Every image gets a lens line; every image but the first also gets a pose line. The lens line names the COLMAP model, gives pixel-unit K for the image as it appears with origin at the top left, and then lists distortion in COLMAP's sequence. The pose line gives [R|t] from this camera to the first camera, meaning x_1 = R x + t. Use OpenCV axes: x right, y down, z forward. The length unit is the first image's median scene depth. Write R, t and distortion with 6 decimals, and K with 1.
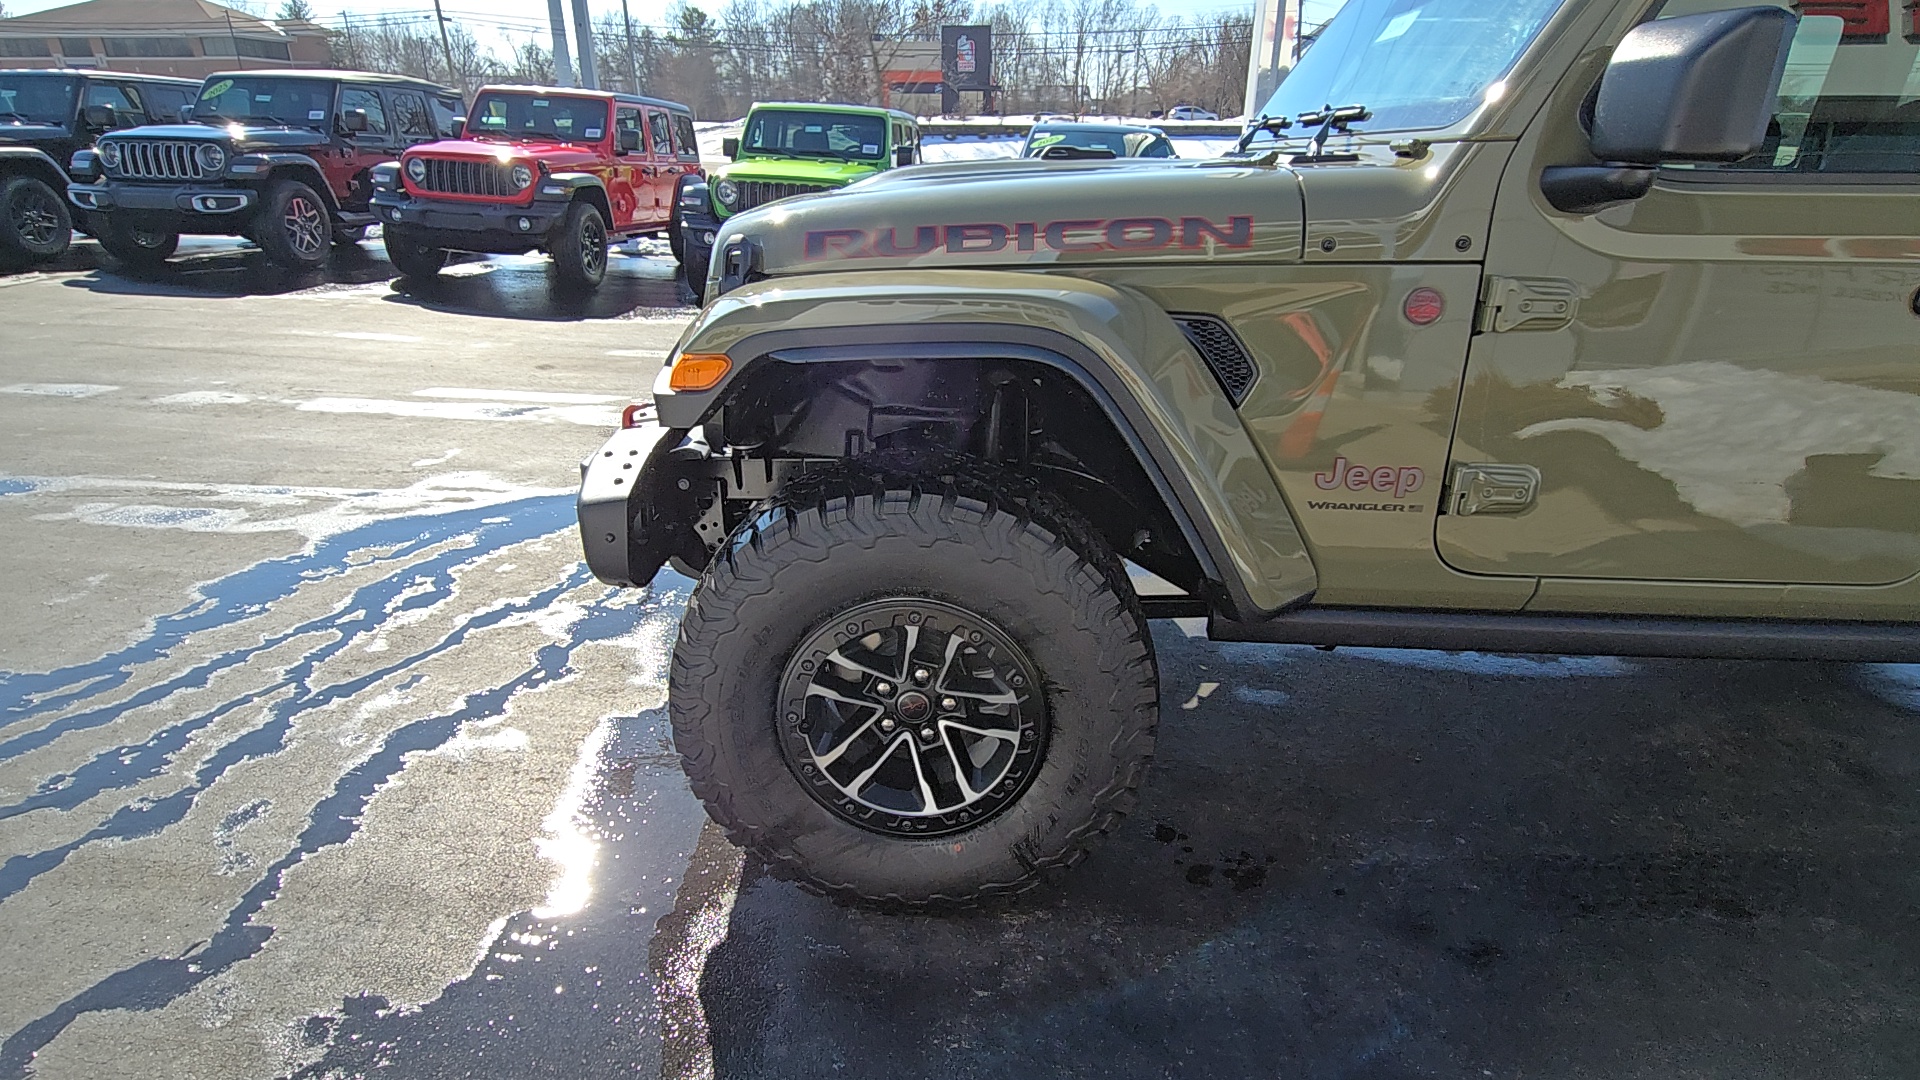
lens RADIAL K [[956.0, 0, 952.1], [0, 956.0, 554.0], [0, 0, 1]] dist [-0.000473, 0.000276]
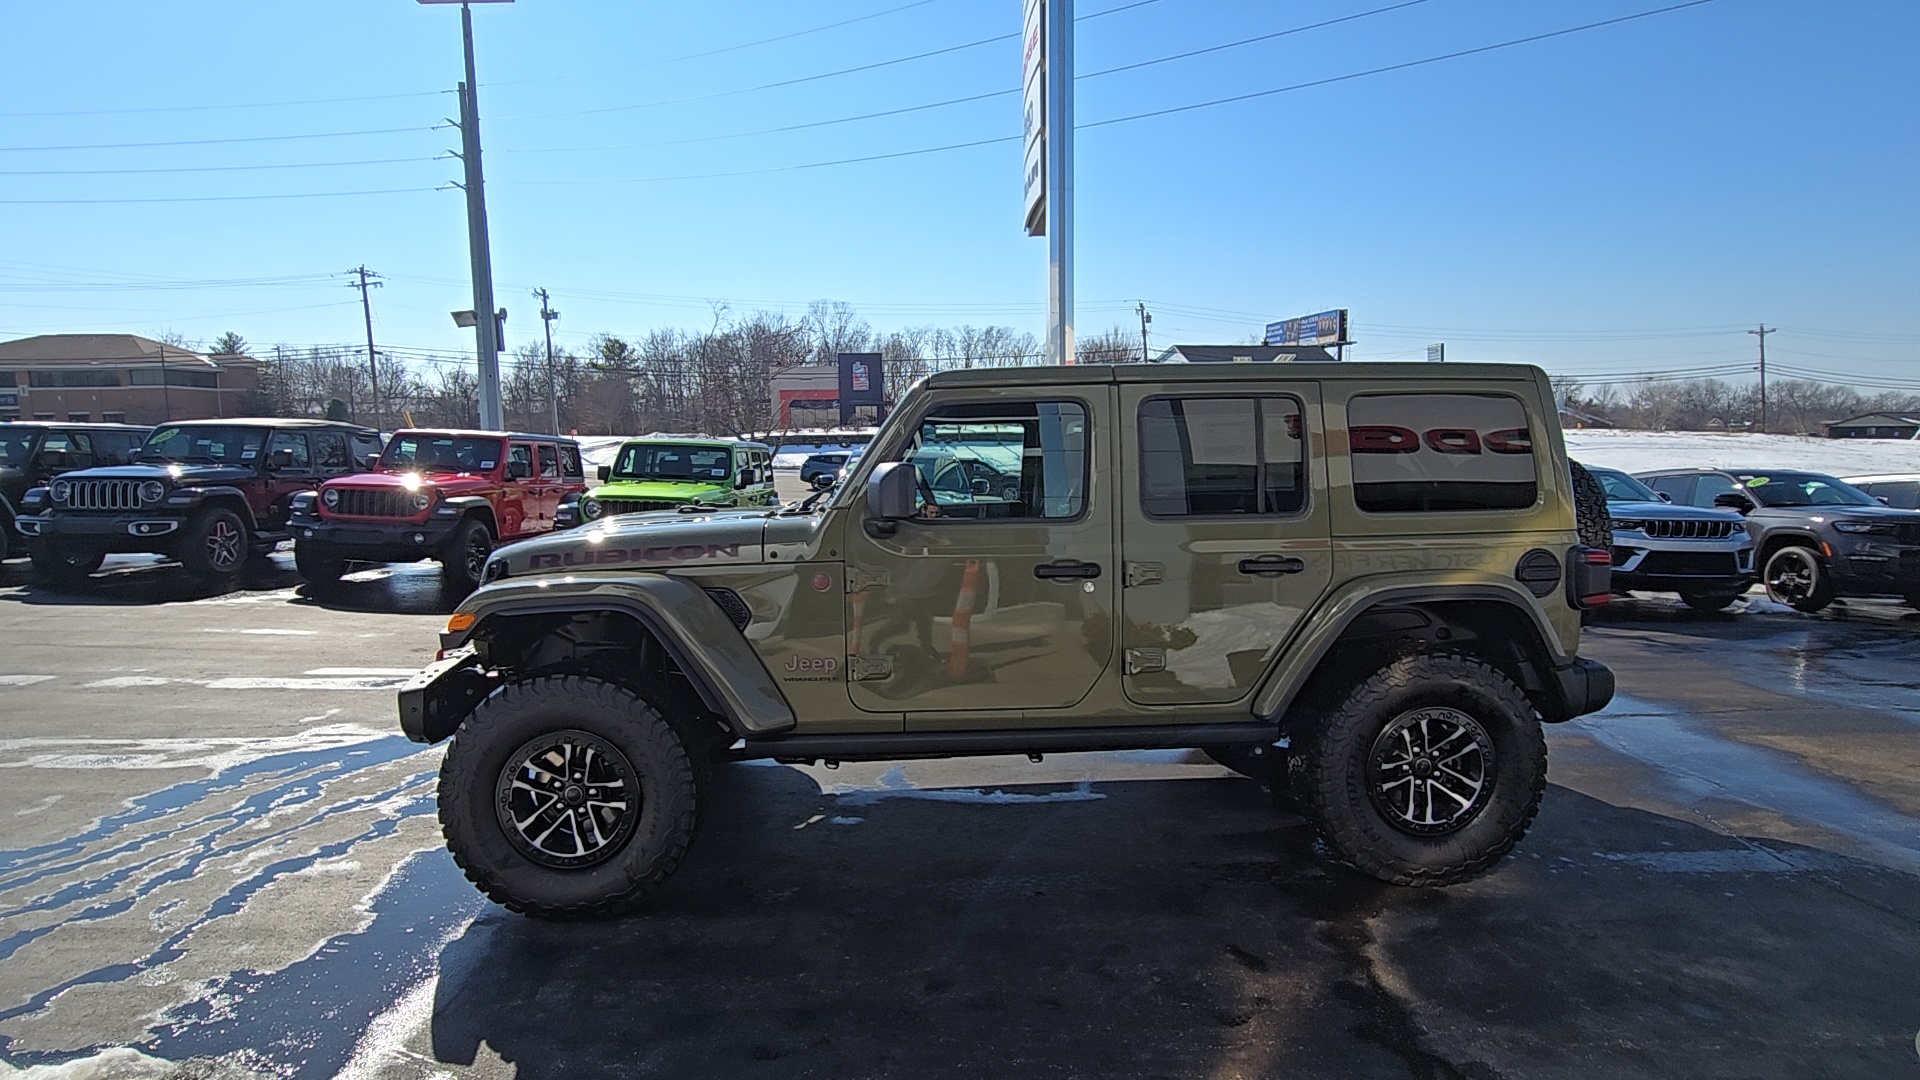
lens RADIAL K [[978.4, 0, 953.6], [0, 978.4, 551.5], [0, 0, 1]] dist [-0.000205, -0.000499]
pose [[0.995962, -0.027319, 0.085516, 0.190271], [0.051185, 0.955377, -0.290920, 0.103556], [-0.073753, 0.294122, 0.952918, -0.354914]]
